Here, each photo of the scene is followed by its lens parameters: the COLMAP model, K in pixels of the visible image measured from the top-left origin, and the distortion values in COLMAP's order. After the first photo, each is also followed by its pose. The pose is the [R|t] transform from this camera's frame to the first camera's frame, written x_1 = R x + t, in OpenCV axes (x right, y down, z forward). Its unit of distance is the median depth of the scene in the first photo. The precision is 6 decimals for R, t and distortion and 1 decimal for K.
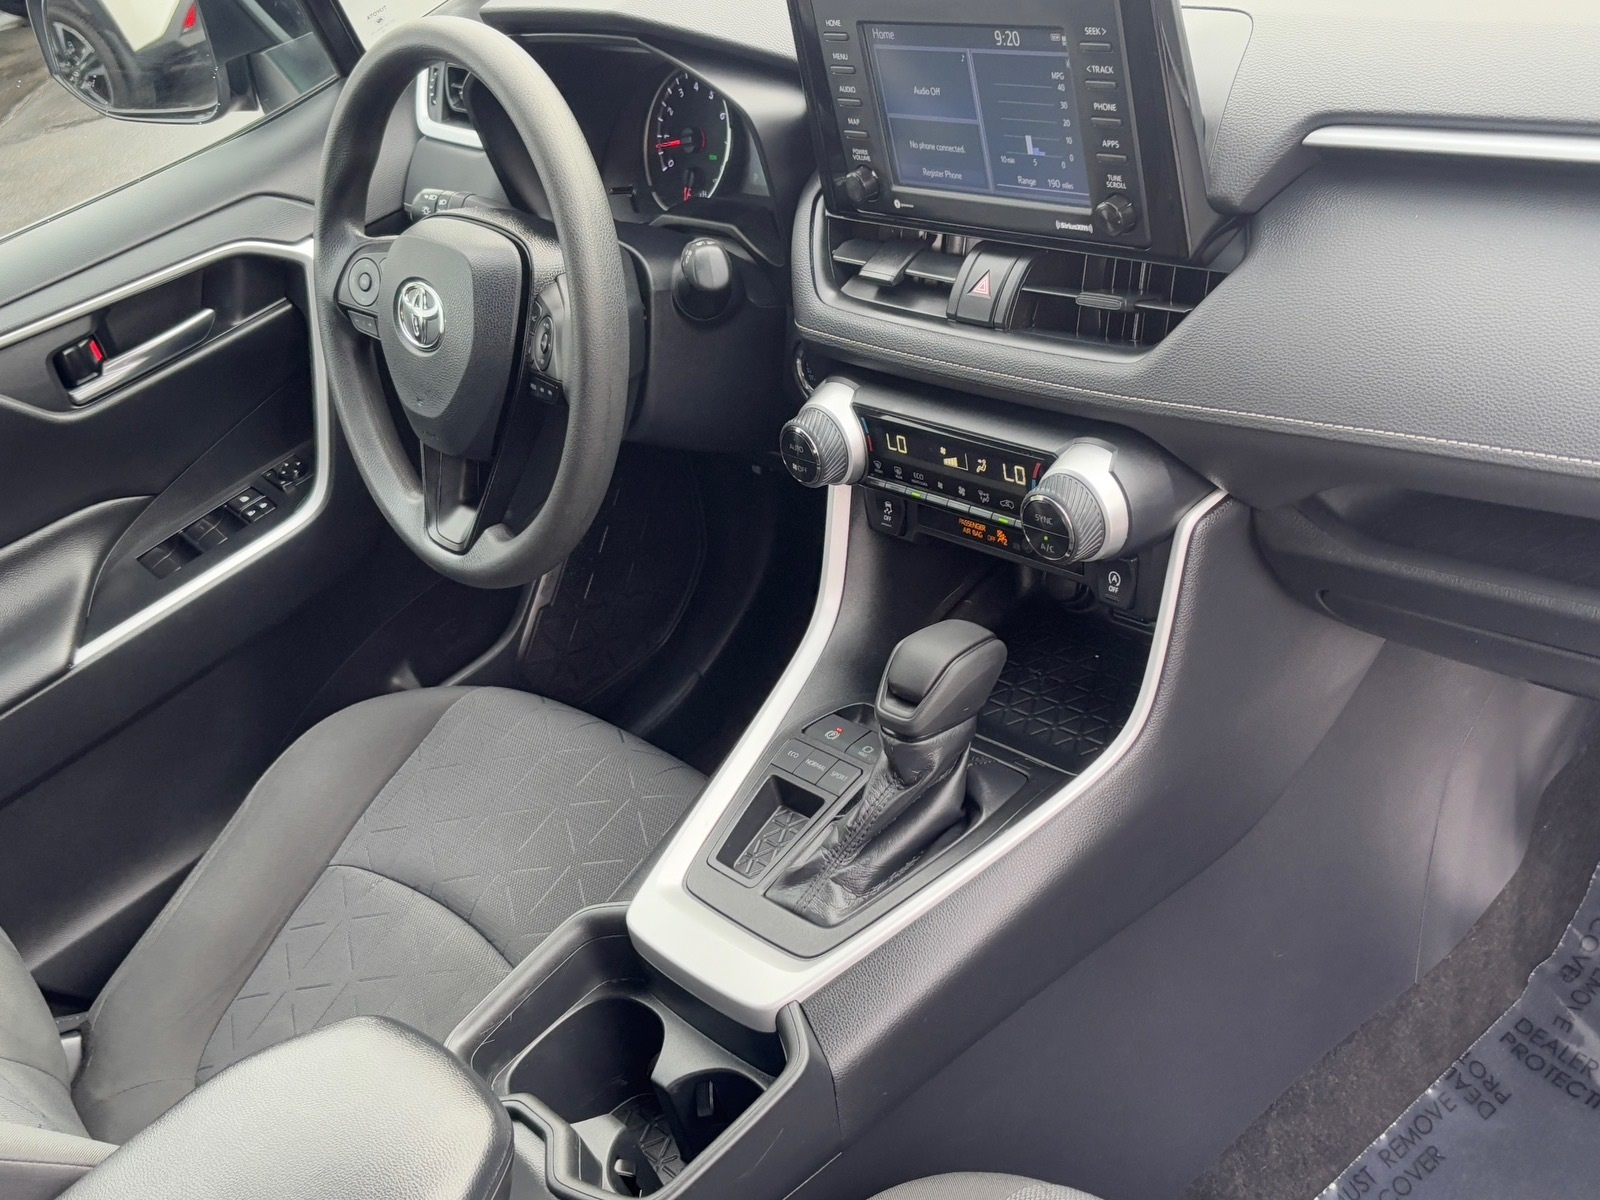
lens RADIAL K [[1882.4, 0, 802.3], [0, 1882.4, 618.3], [0, 0, 1]] dist [0.112550, 0.000000]
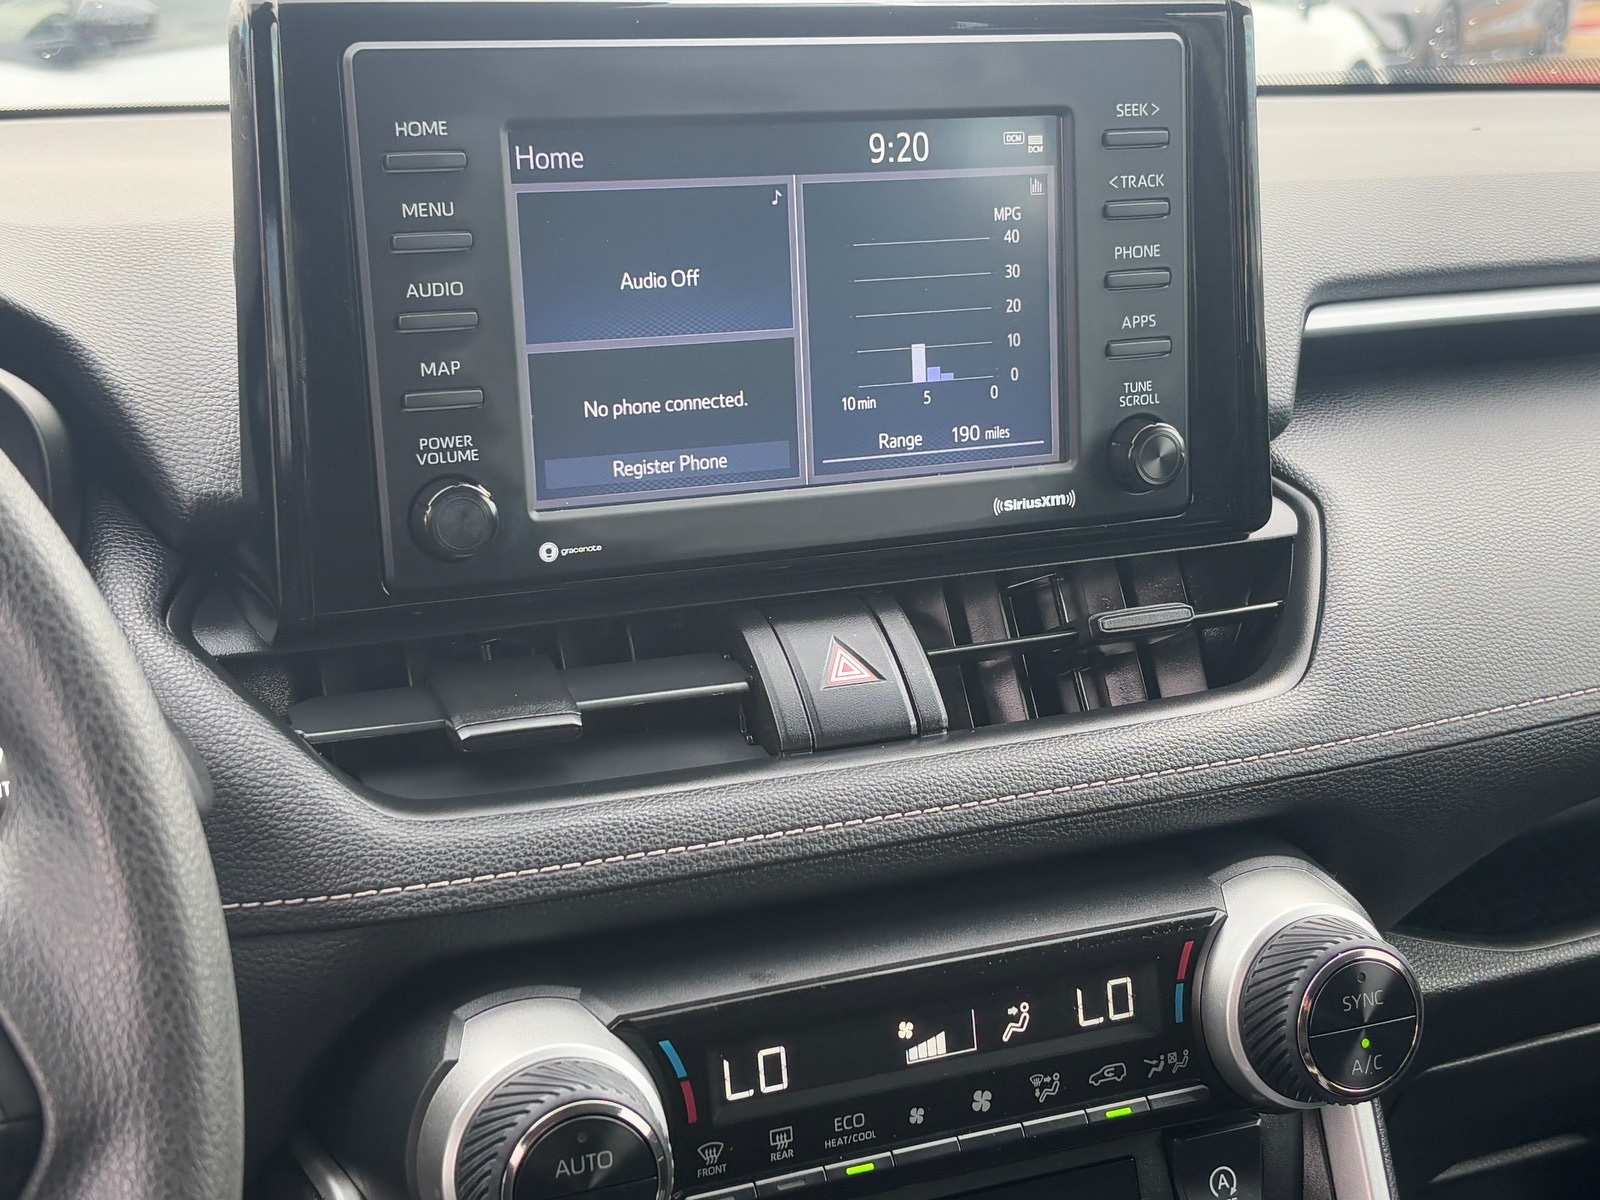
lens RADIAL K [[2373.6, 0, 810.6], [0, 2373.6, 637.3], [0, 0, 1]] dist [0.169772, 0.000000]
pose [[0.284283, 0.041581, 0.957838, -0.458732], [0.455836, 0.873051, -0.173190, -0.083499], [-0.843443, 0.485853, 0.229239, 0.854975]]
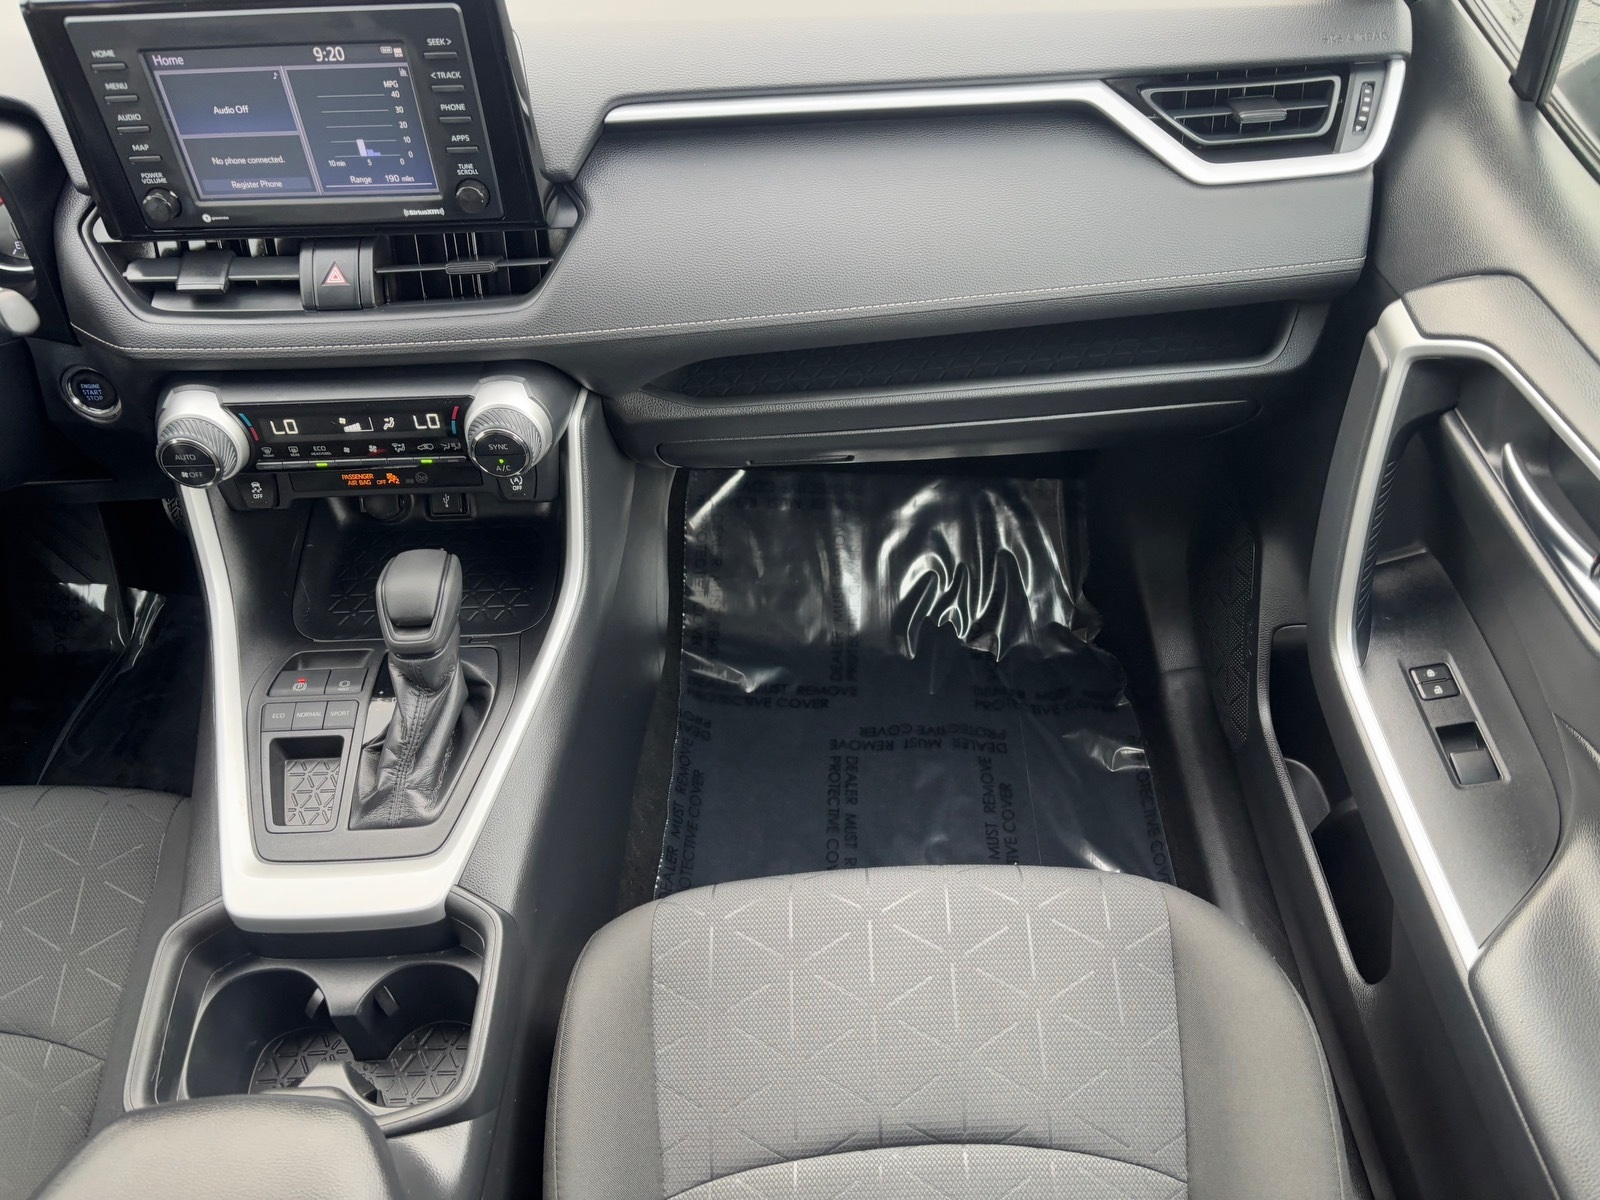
lens RADIAL K [[1225.2, 0, 813.2], [0, 1225.2, 613.4], [0, 0, 1]] dist [0.037844, -0.043844]
pose [[0.621075, -0.372335, 0.689661, -0.320469], [0.281521, 0.927205, 0.247056, -0.085276], [-0.731444, 0.040714, 0.680685, 0.265911]]
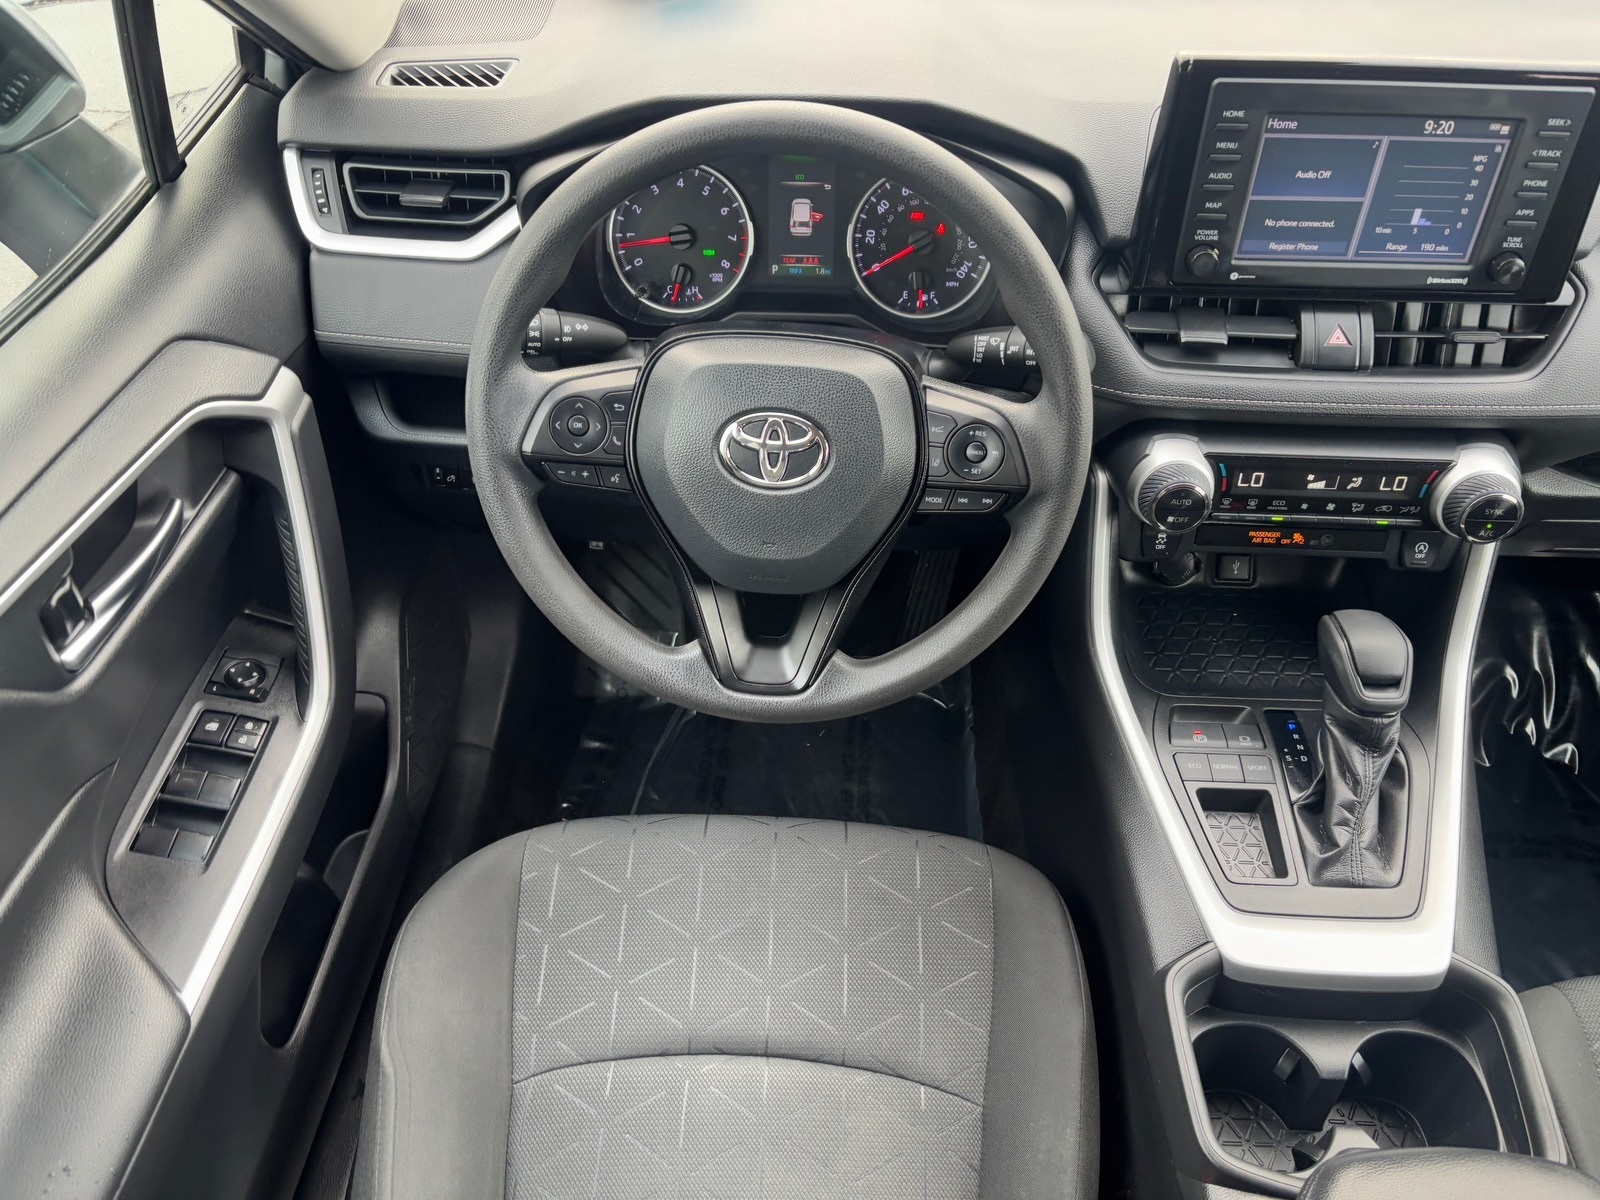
lens RADIAL K [[1225.2, 0, 802.6], [0, 1225.2, 609.7], [0, 0, 1]] dist [0.037844, -0.043844]
pose [[0.661323, -0.261630, 0.702995, -0.715820], [0.220199, 0.963621, 0.151481, -0.199034], [-0.717053, 0.054621, 0.694875, 0.696119]]
